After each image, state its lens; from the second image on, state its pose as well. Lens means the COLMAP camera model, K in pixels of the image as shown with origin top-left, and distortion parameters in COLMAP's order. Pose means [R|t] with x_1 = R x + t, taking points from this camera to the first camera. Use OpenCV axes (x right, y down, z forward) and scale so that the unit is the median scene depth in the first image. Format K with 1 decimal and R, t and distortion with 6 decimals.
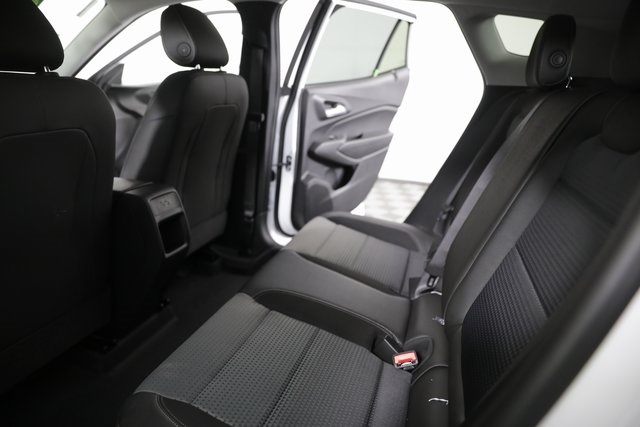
lens RADIAL K [[434.4, 0, 320.0], [0, 434.4, 213.5], [0, 0, 1]] dist [-0.112699, 0.084602]
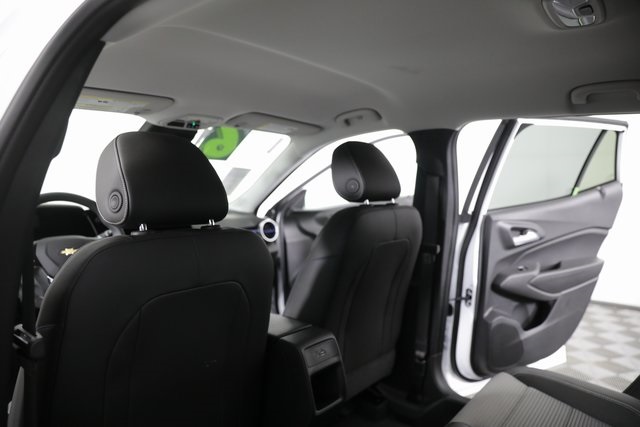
lens RADIAL K [[434.4, 0, 320.0], [0, 434.4, 213.5], [0, 0, 1]] dist [-0.112699, 0.084602]
pose [[0.911541, -0.016300, -0.410886, 0.012541], [-0.080465, 0.972827, -0.217103, -0.072926], [0.403259, 0.230960, 0.885460, 0.075951]]
